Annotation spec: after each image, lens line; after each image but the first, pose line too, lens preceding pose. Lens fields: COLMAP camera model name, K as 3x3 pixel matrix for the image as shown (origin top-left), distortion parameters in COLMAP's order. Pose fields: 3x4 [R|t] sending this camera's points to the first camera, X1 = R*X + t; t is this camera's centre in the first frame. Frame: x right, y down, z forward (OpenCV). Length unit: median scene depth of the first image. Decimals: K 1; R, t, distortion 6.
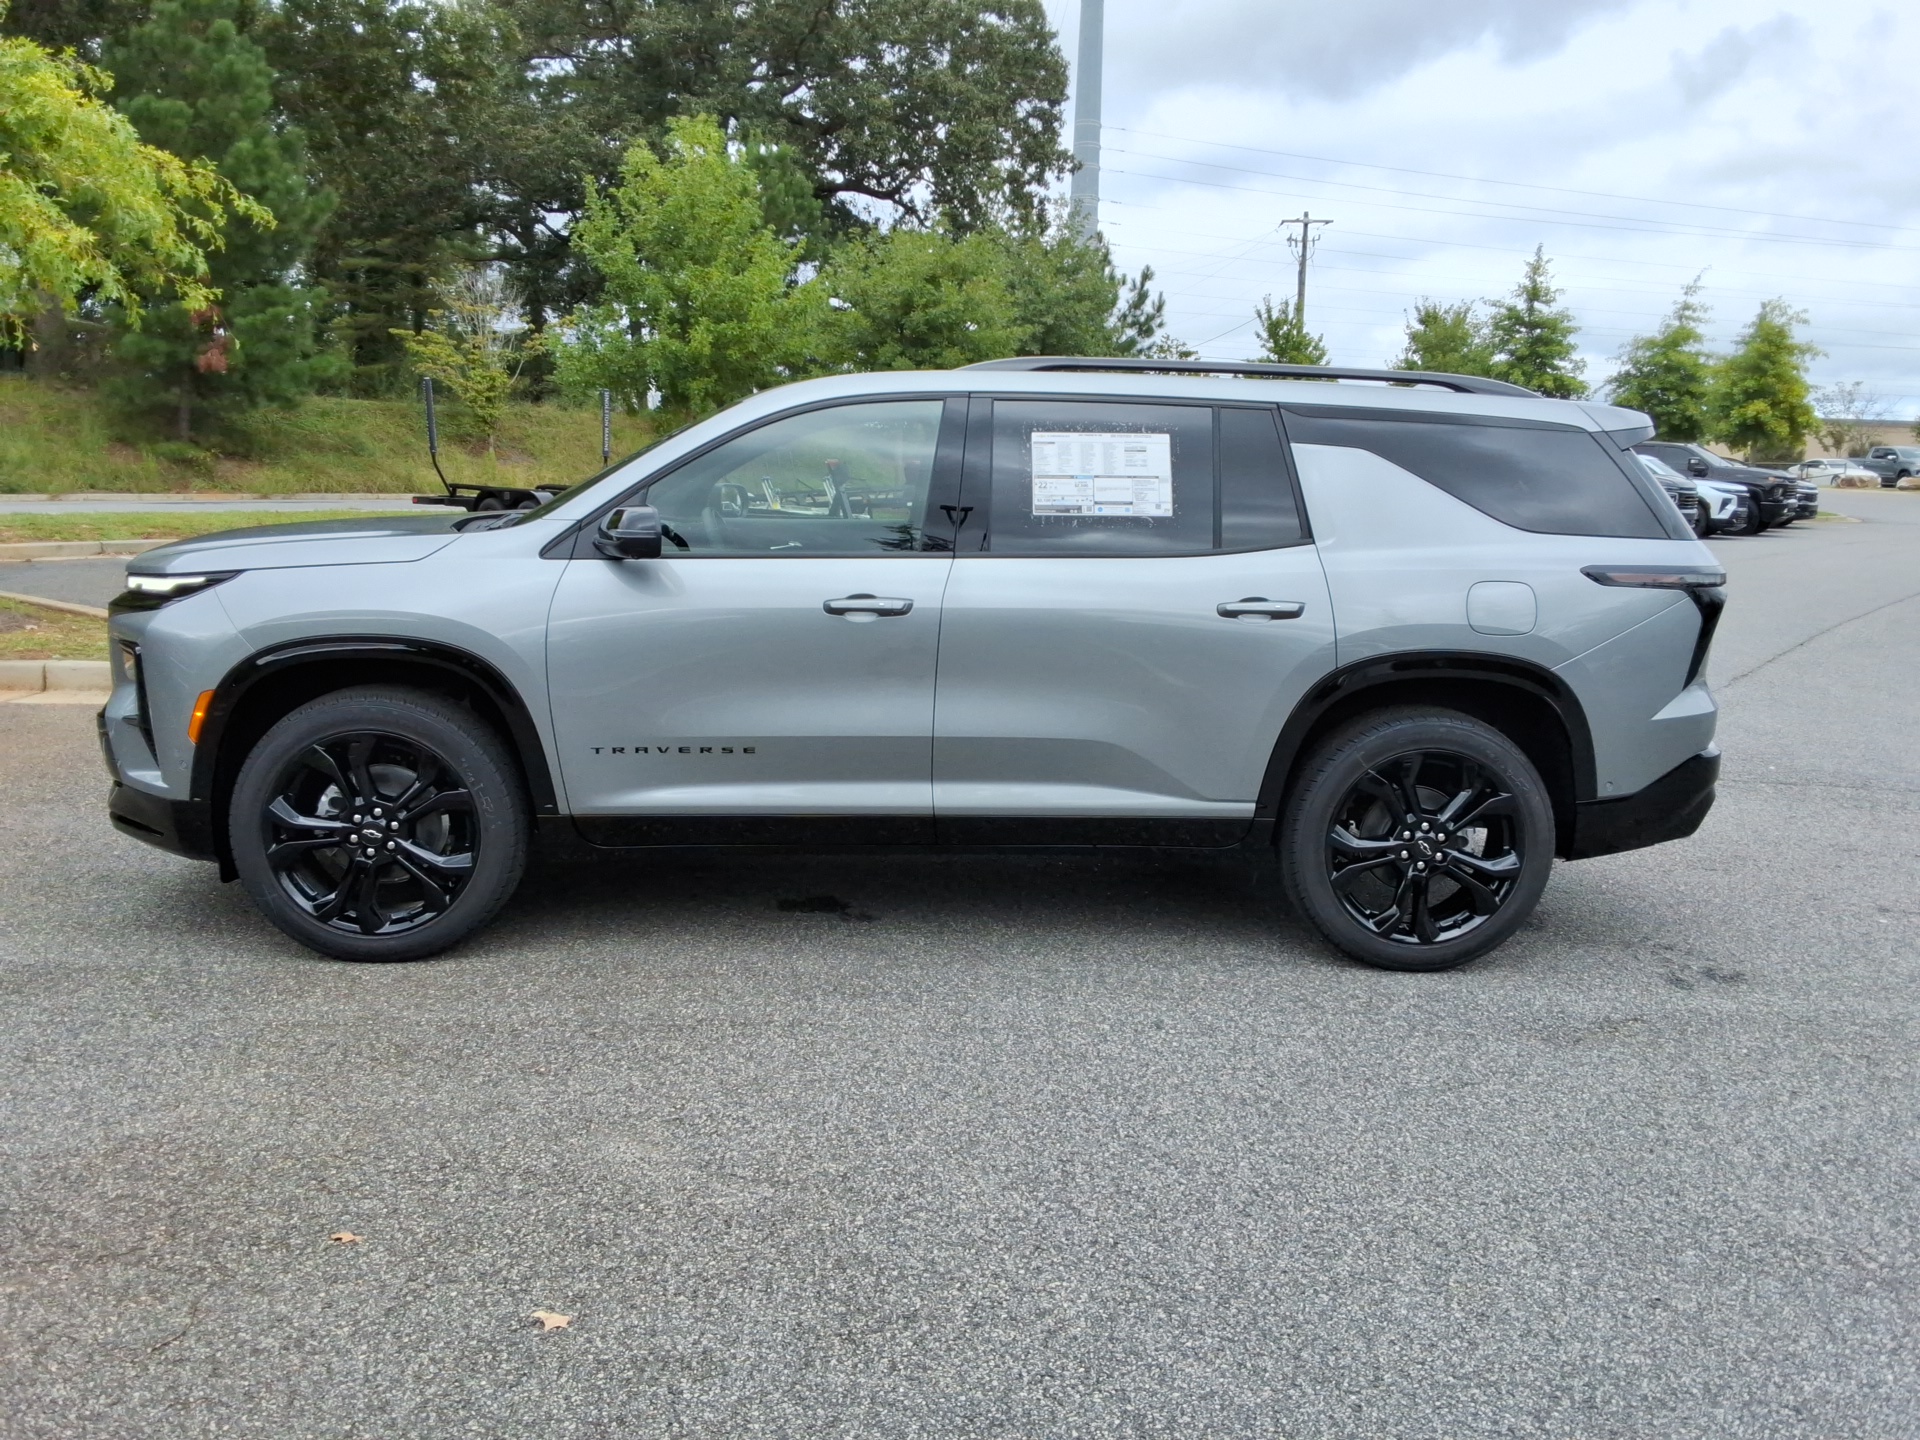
lens RADIAL K [[1543.7, 0, 968.8], [0, 1543.7, 713.6], [0, 0, 1]] dist [0.113088, -0.187506]
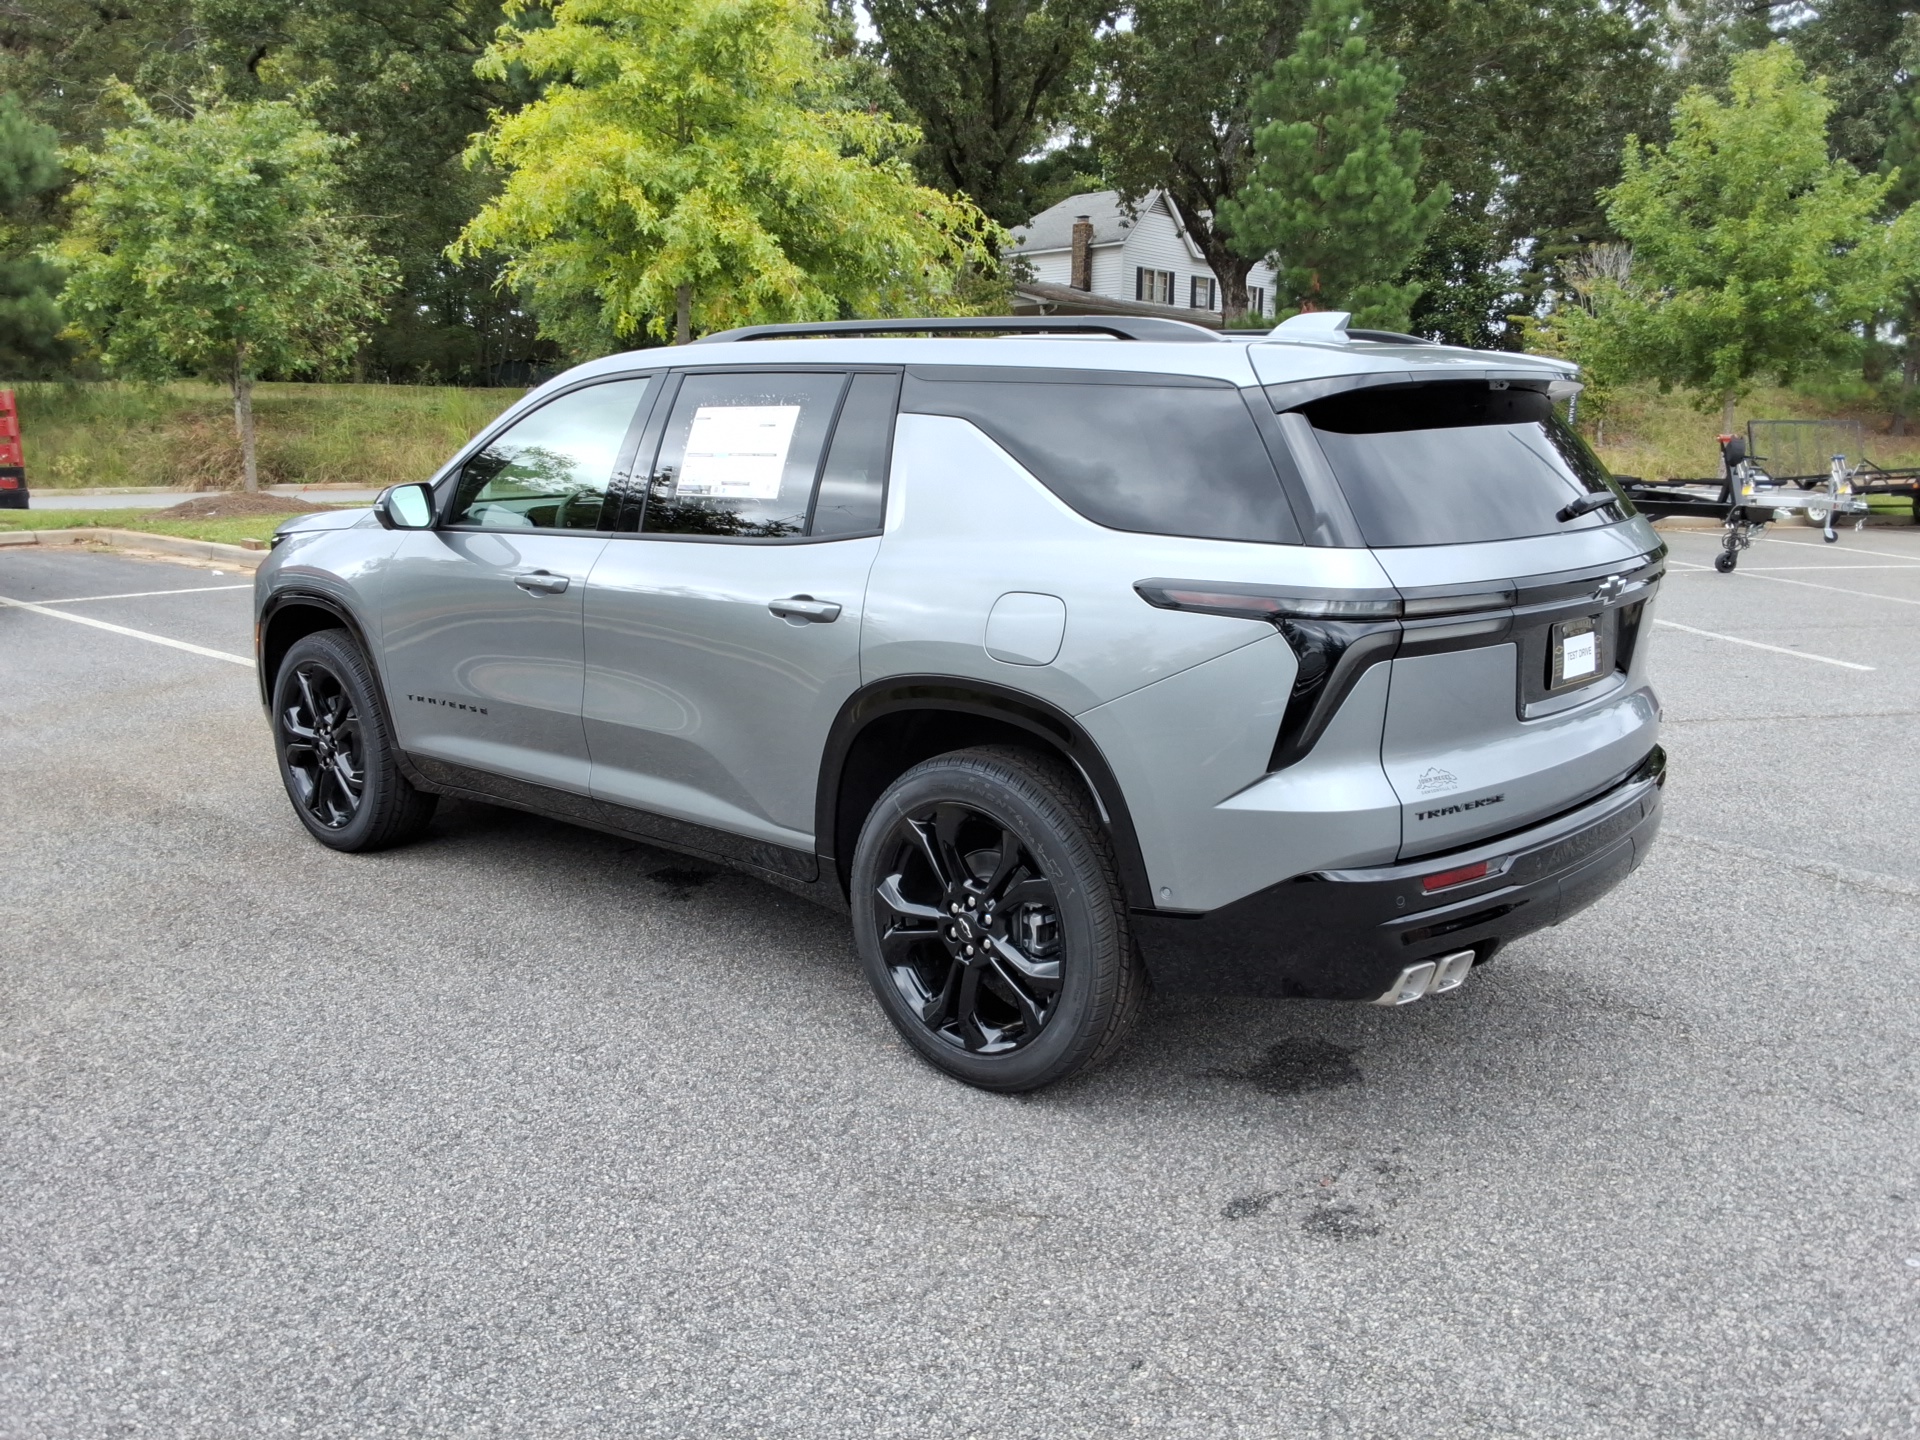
lens RADIAL K [[1531.4, 0, 969.3], [0, 1531.4, 709.9], [0, 0, 1]] dist [0.128187, -0.194138]
pose [[0.712892, 0.103213, -0.693637, 0.357433], [-0.099280, 0.994002, 0.045872, -0.025530], [0.694211, 0.036163, 0.718863, 0.192269]]
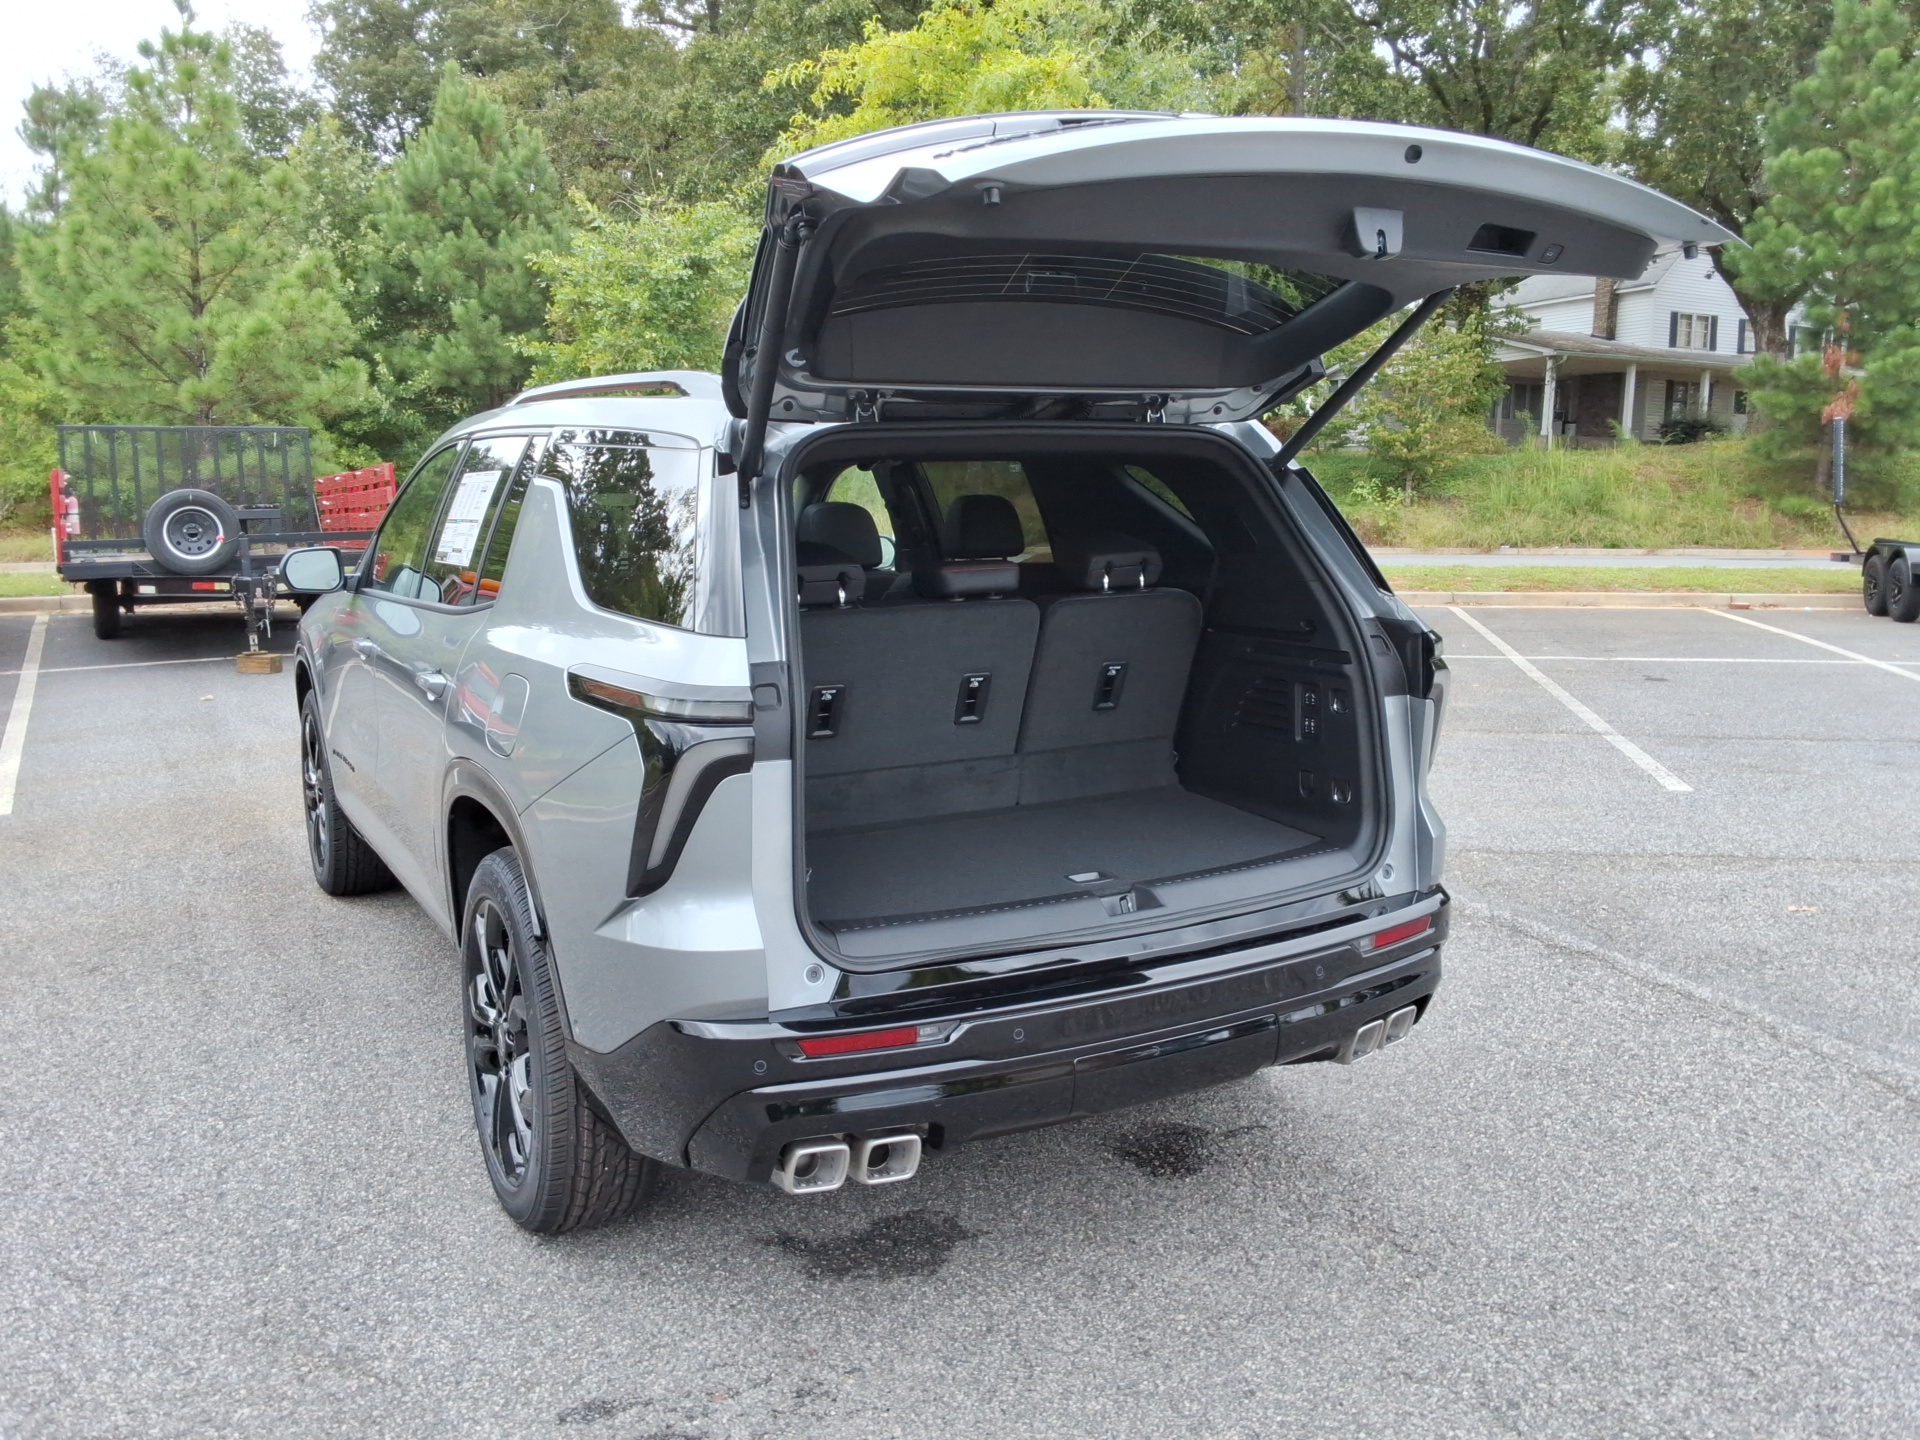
lens RADIAL K [[1531.4, 0, 969.3], [0, 1531.4, 709.9], [0, 0, 1]] dist [0.128187, -0.194138]
pose [[0.444779, 0.100530, -0.889981, 0.438102], [-0.133712, 0.989998, 0.045004, -0.053986], [0.885603, 0.098984, 0.453772, 0.371081]]
